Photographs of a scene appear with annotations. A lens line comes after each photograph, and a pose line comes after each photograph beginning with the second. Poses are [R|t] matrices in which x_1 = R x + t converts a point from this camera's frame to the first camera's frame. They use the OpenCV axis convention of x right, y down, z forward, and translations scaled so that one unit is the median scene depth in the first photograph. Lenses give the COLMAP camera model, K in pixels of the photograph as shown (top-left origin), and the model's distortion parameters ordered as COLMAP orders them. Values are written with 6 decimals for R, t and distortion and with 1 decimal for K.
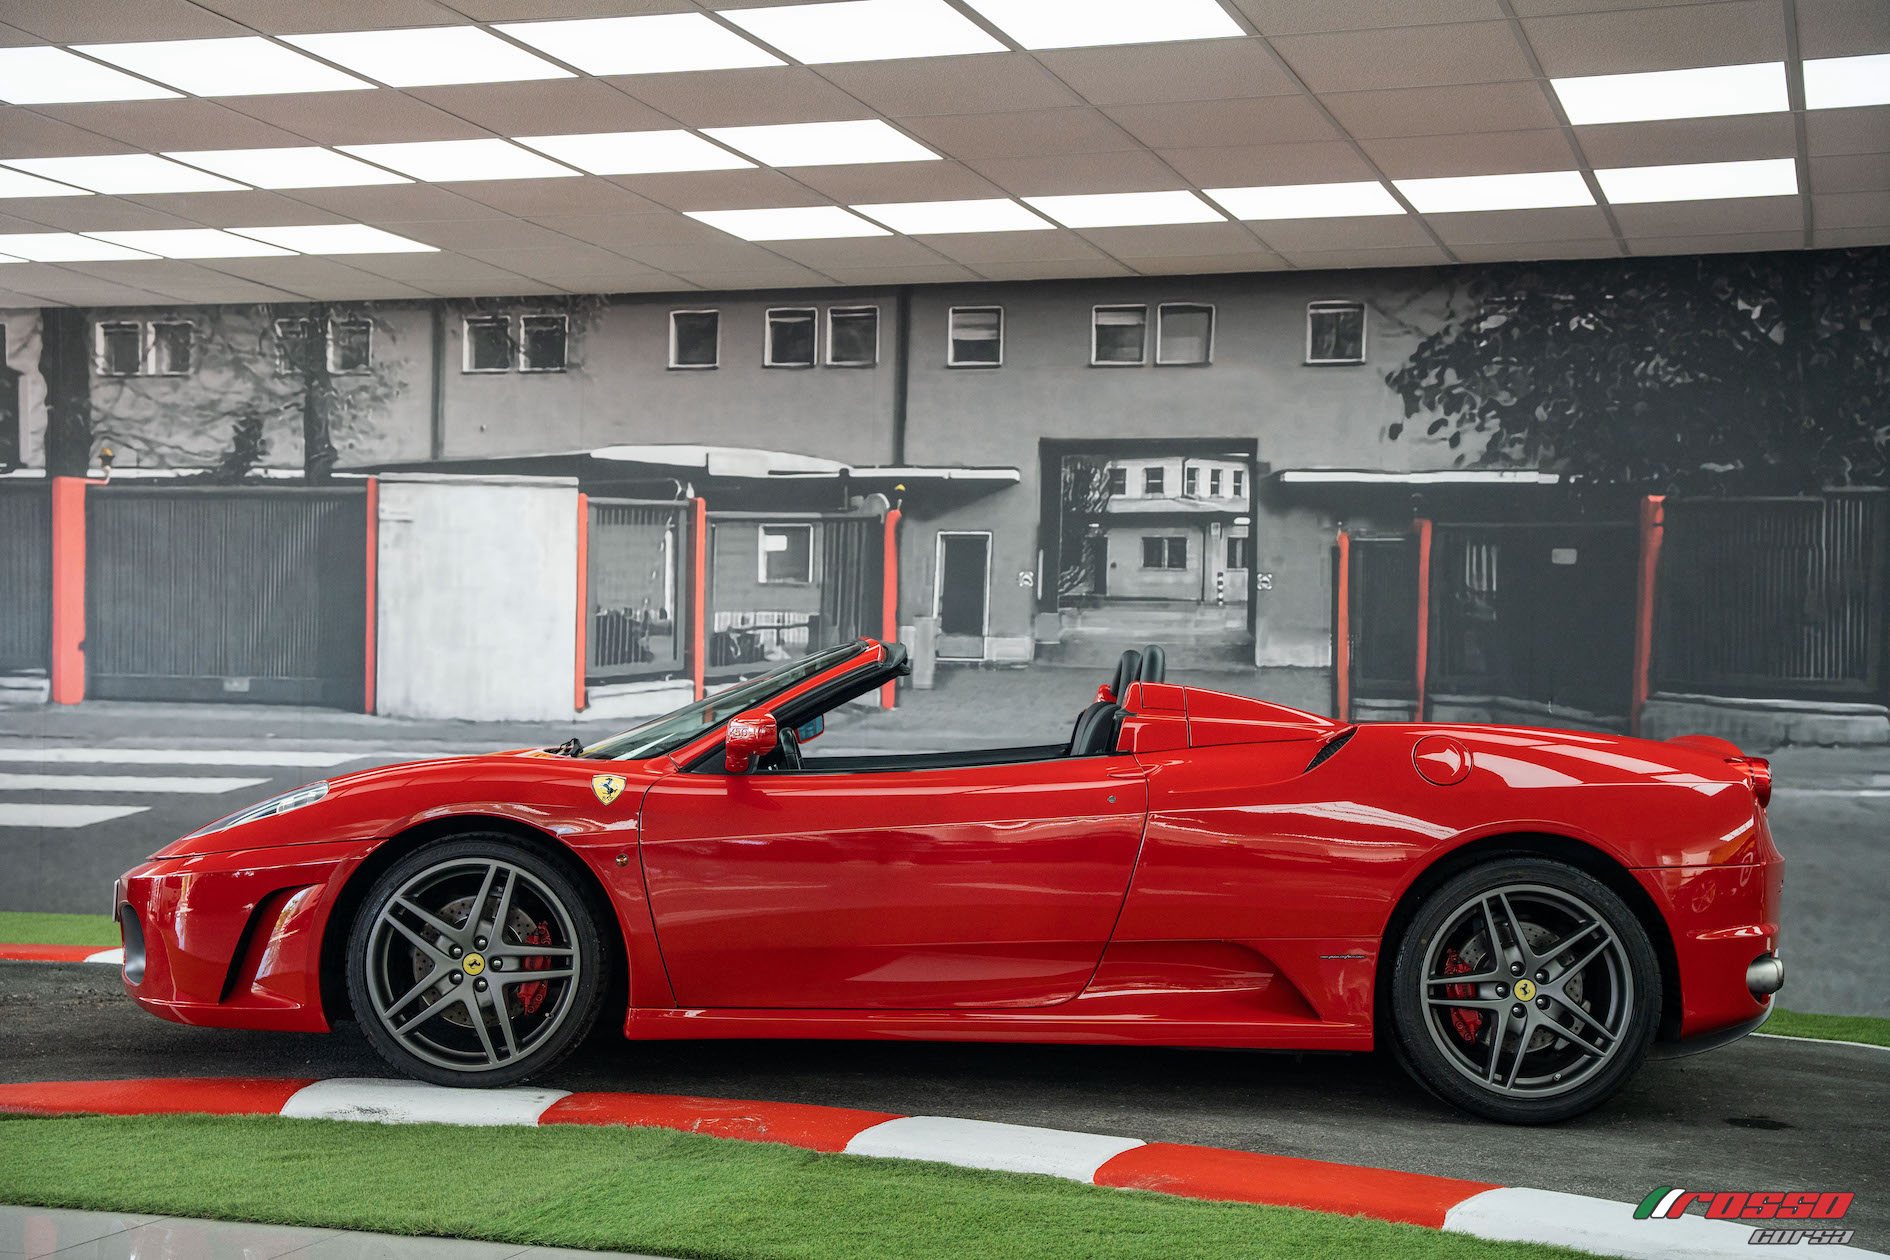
lens RADIAL K [[2584.5, 0, 950.5], [0, 2584.5, 643.8], [0, 0, 1]] dist [0.065170, 0.391438]
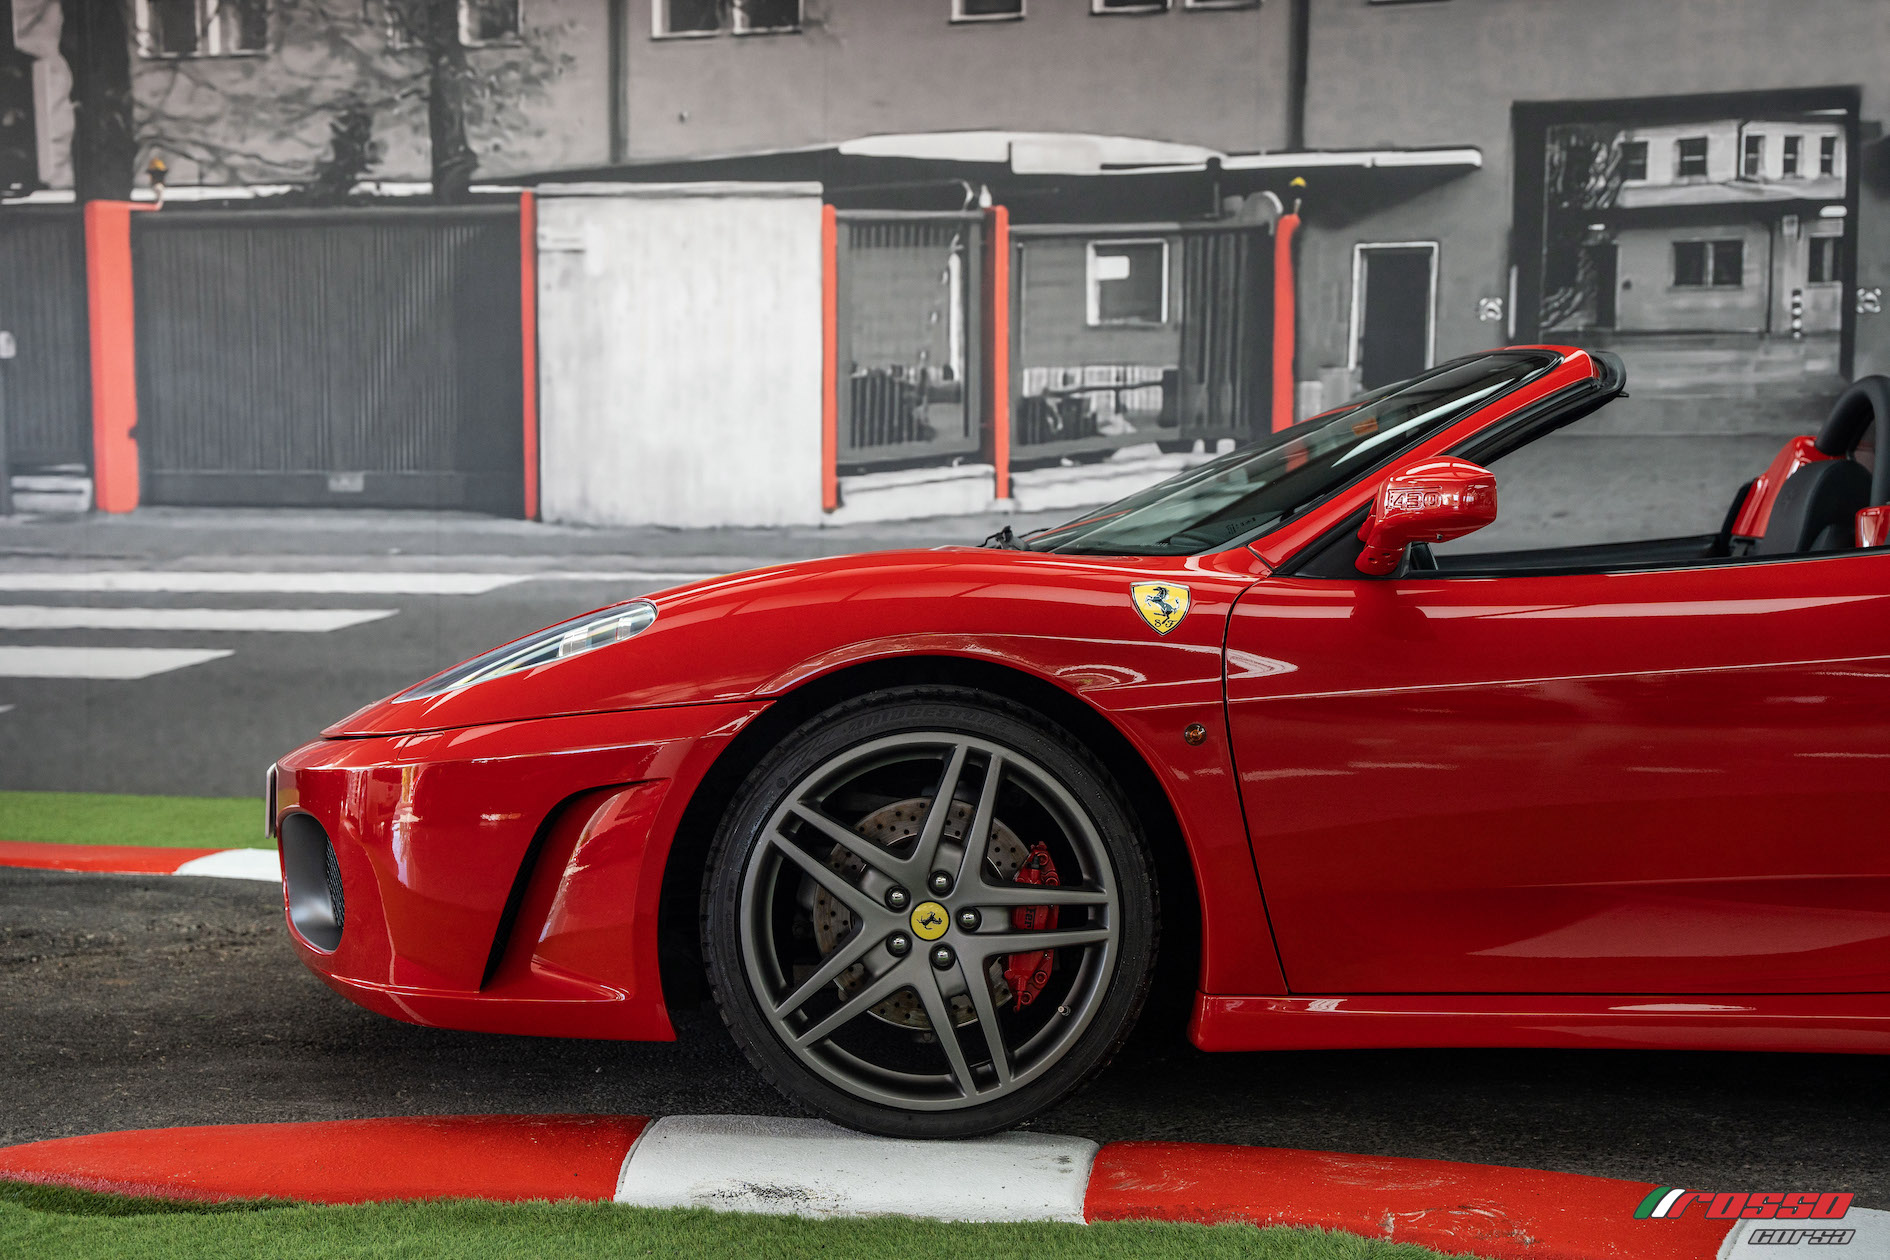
lens RADIAL K [[2701.1, 0, 945.0], [0, 2701.1, 630.0], [0, 0, 1]] dist [0.069810, 0.350506]
pose [[0.999872, -0.011794, -0.010844, -0.110578], [0.012394, 0.998290, 0.057125, 0.017538], [0.010152, -0.057252, 0.998308, 0.268599]]
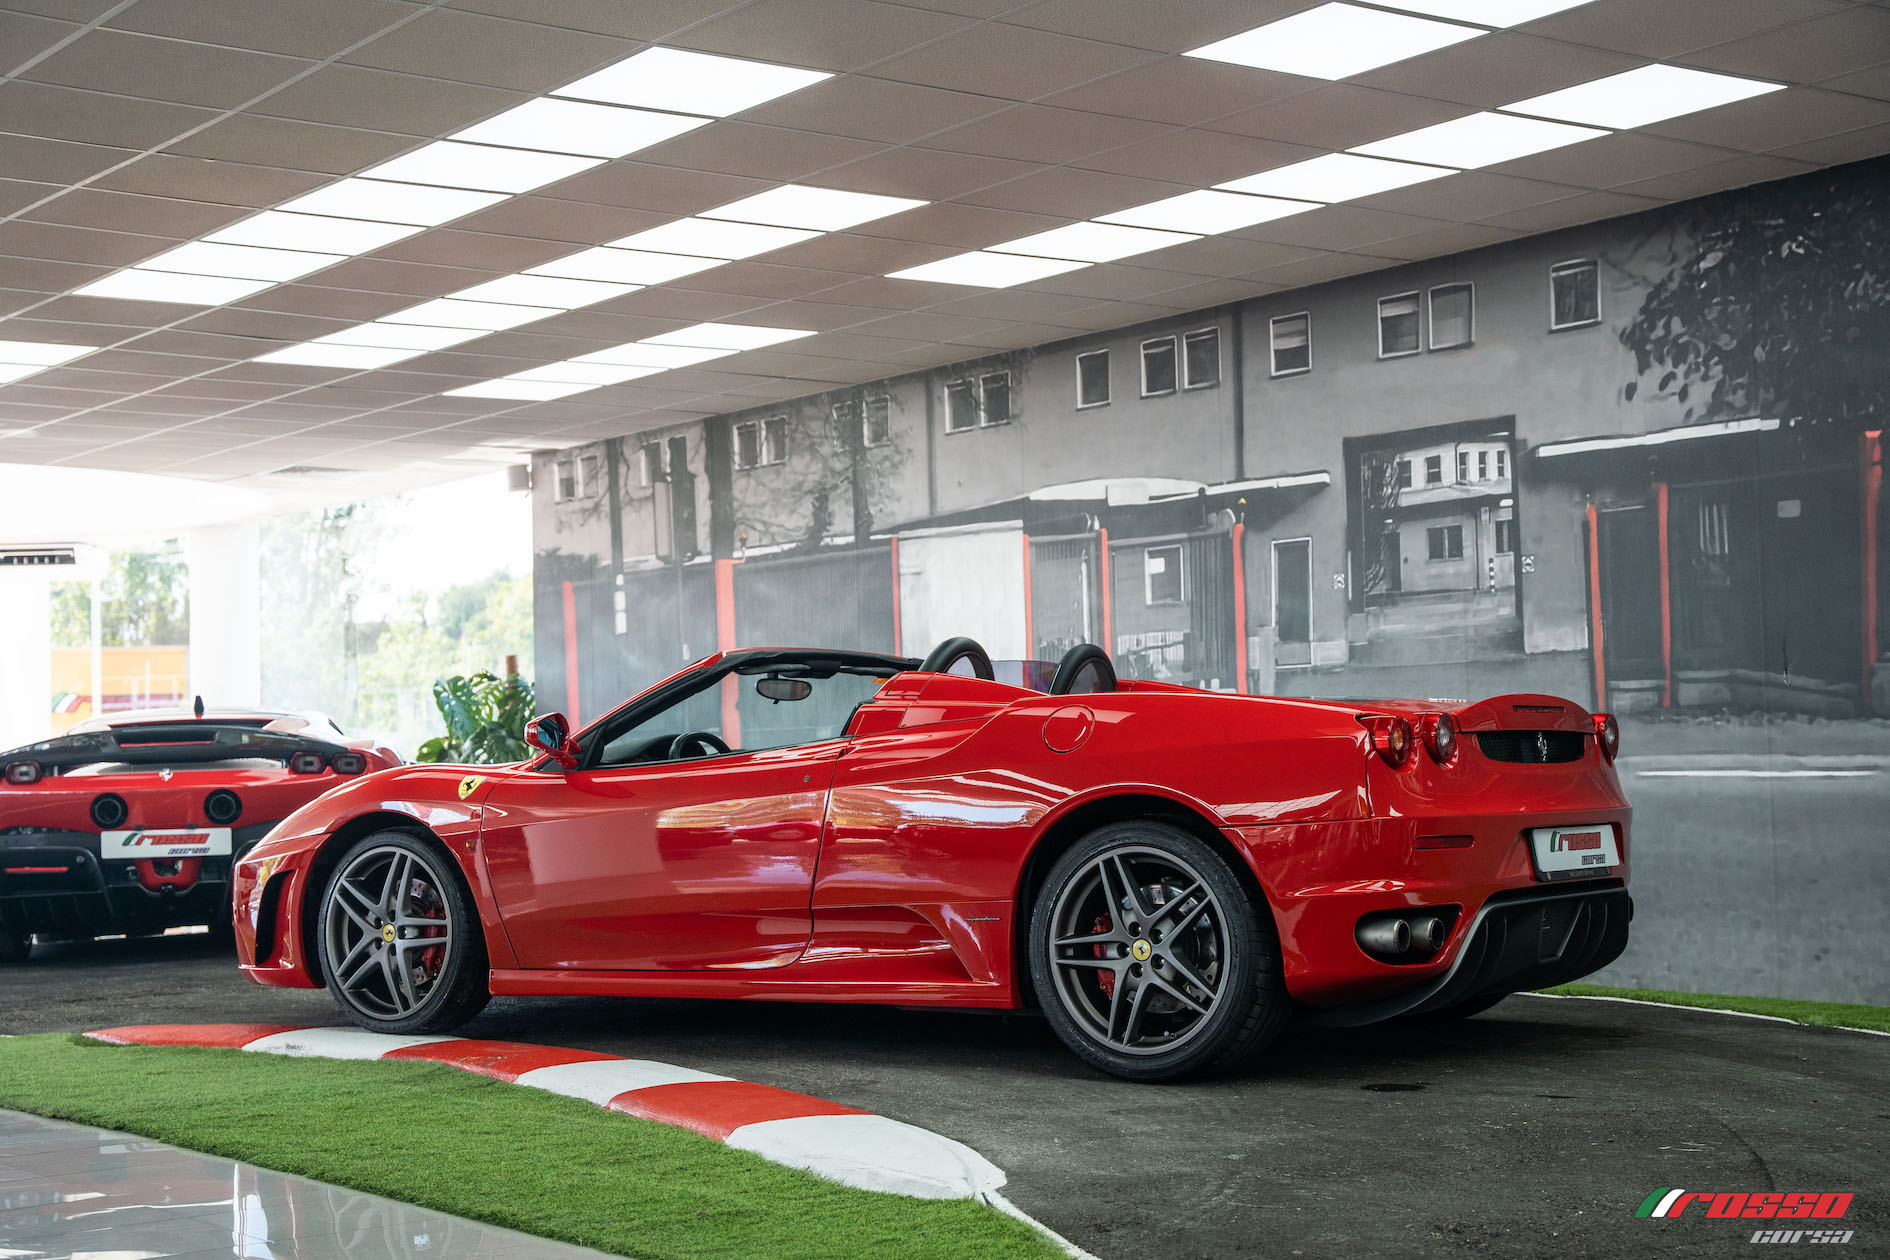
lens RADIAL K [[2721.3, 0, 944.2], [0, 2721.3, 670.1], [0, 0, 1]] dist [0.025381, 0.424994]
pose [[0.830069, -0.061221, -0.554290, 0.482544], [0.052095, 0.998122, -0.032229, 0.034891], [0.555223, -0.002123, 0.831699, 0.046955]]
